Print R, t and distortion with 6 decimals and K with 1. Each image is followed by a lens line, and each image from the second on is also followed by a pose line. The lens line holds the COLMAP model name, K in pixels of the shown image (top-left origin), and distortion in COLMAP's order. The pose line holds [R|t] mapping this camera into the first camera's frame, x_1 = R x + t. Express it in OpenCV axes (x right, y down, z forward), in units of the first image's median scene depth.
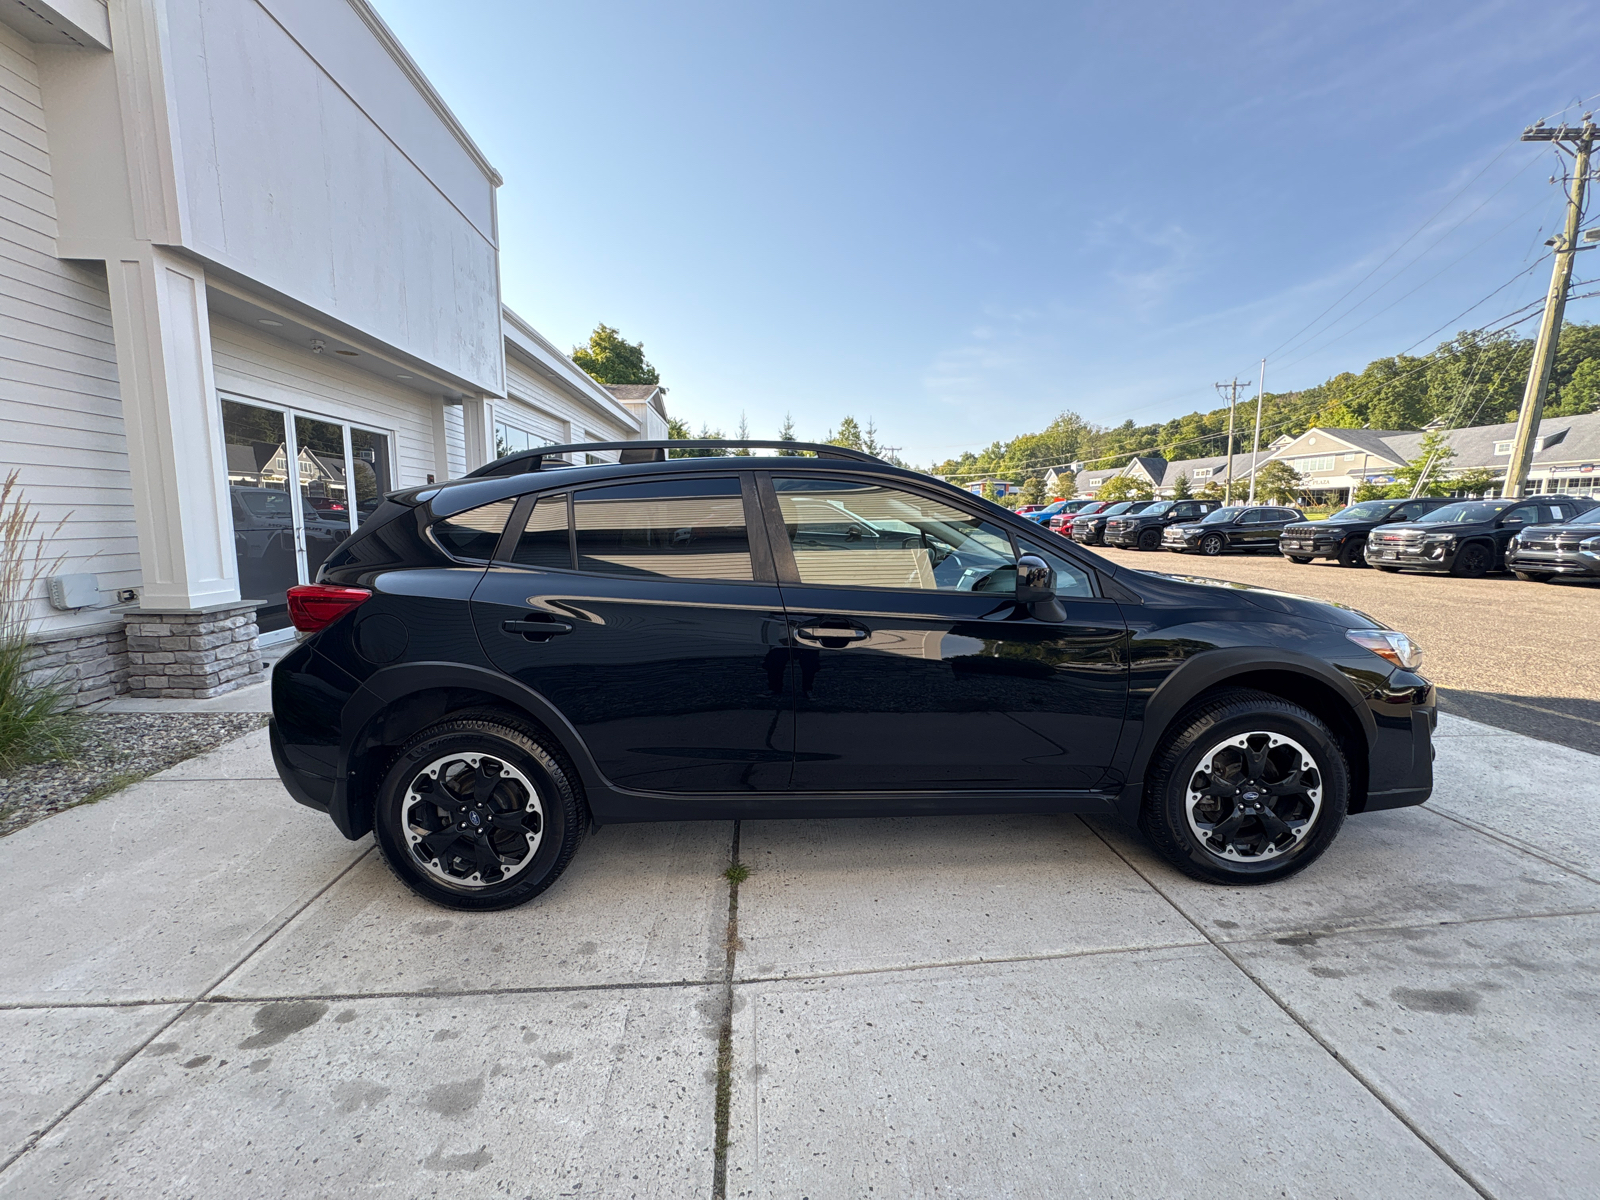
lens RADIAL K [[636.5, 0, 797.7], [0, 636.5, 598.4], [0, 0, 1]] dist [-0.000181, 0.000123]
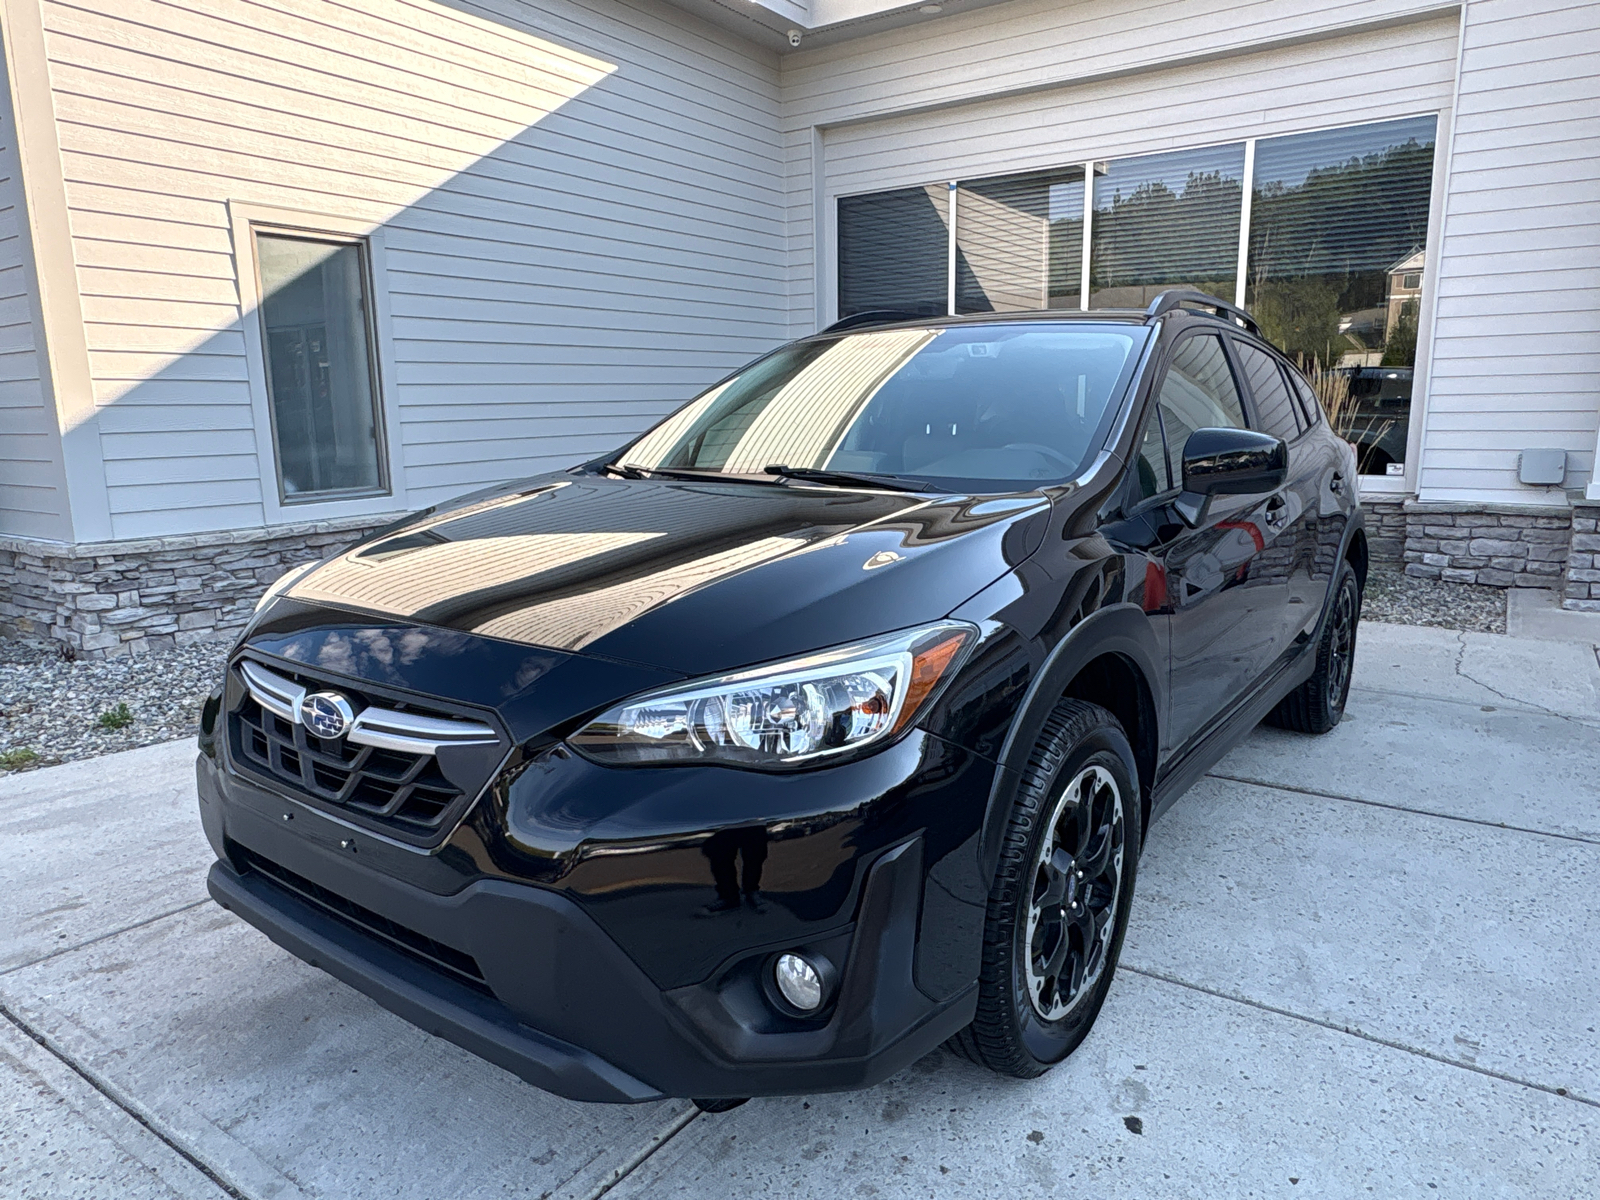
lens RADIAL K [[1037.4, 0, 797.5], [0, 1037.4, 598.8], [0, 0, 1]] dist [-0.000706, 0.003160]
pose [[-0.613594, 0.150984, -0.775052, 1.481543], [-0.089548, 0.961911, 0.258279, -0.234463], [0.784527, 0.227883, -0.576703, 2.042425]]
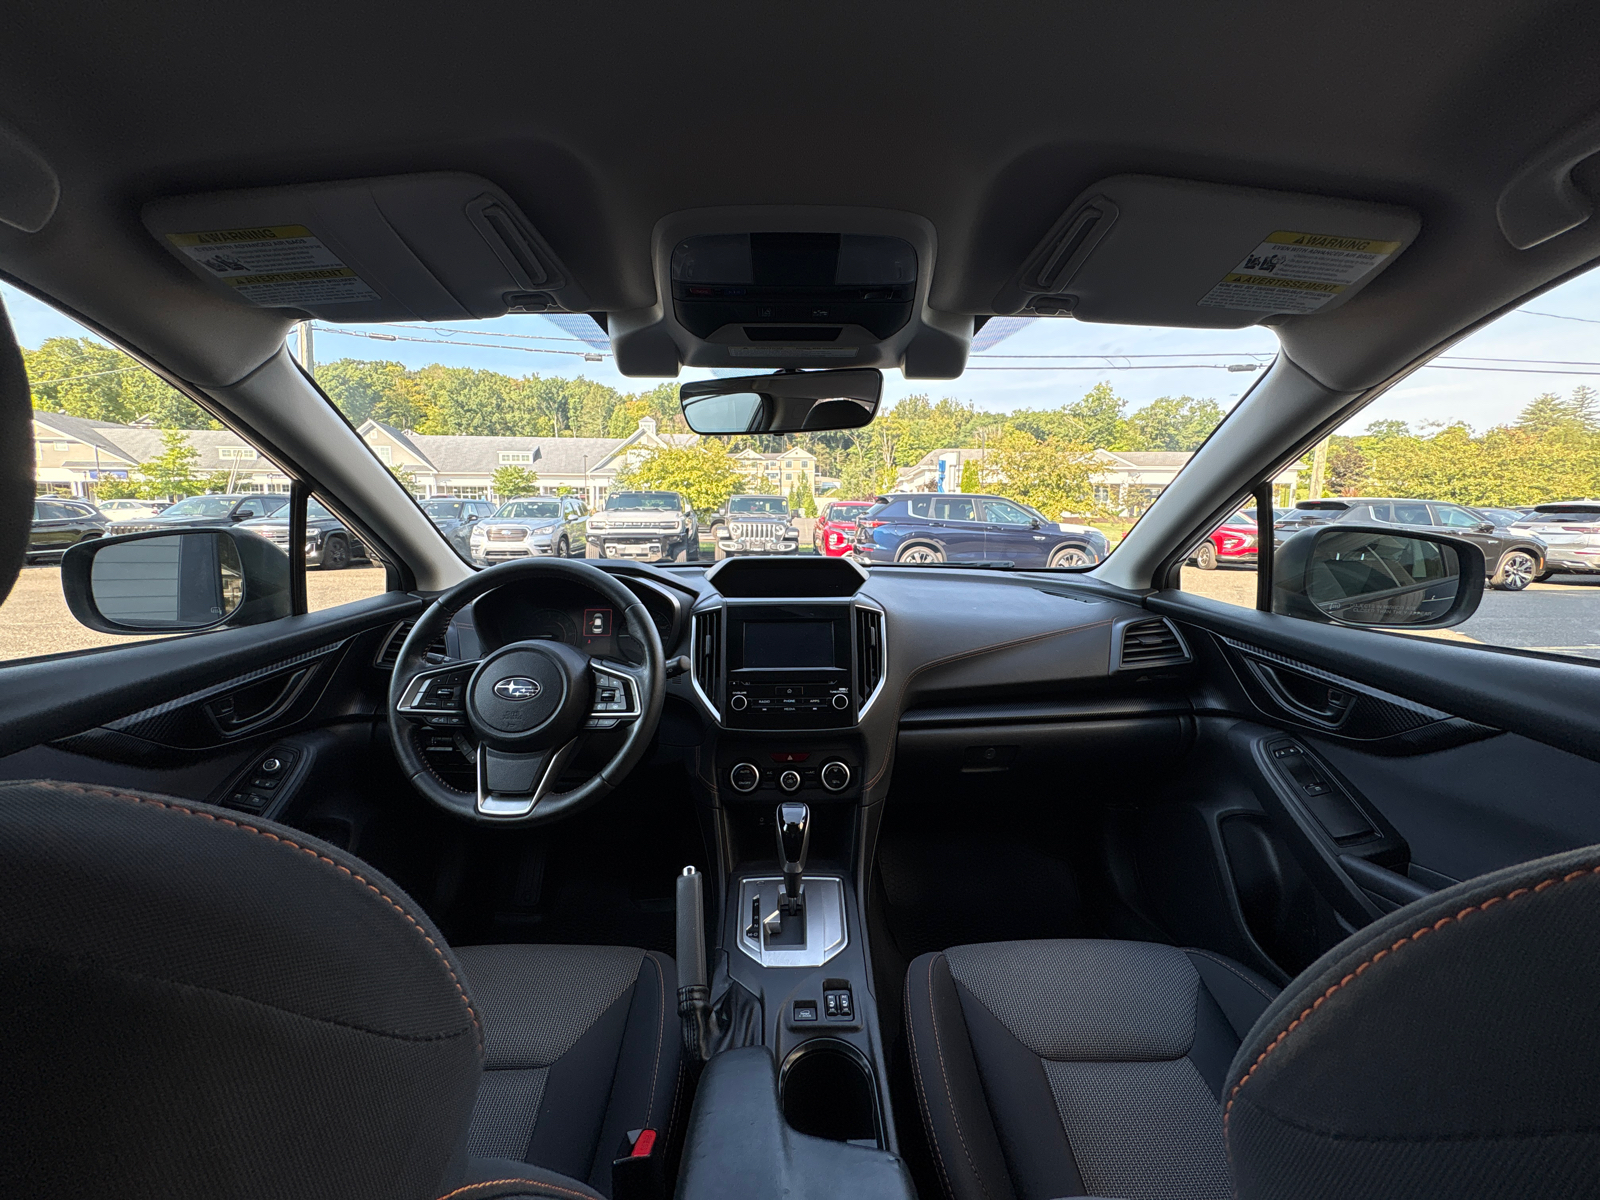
lens RADIAL K [[637.7, 0, 797.1], [0, 637.7, 600.1], [0, 0, 1]] dist [-0.001323, 0.000619]
pose [[0.000133, -0.127809, 0.991799, -0.112535], [0.127052, 0.983763, 0.126757, -0.116355], [-0.991896, 0.125993, 0.016370, 1.323759]]
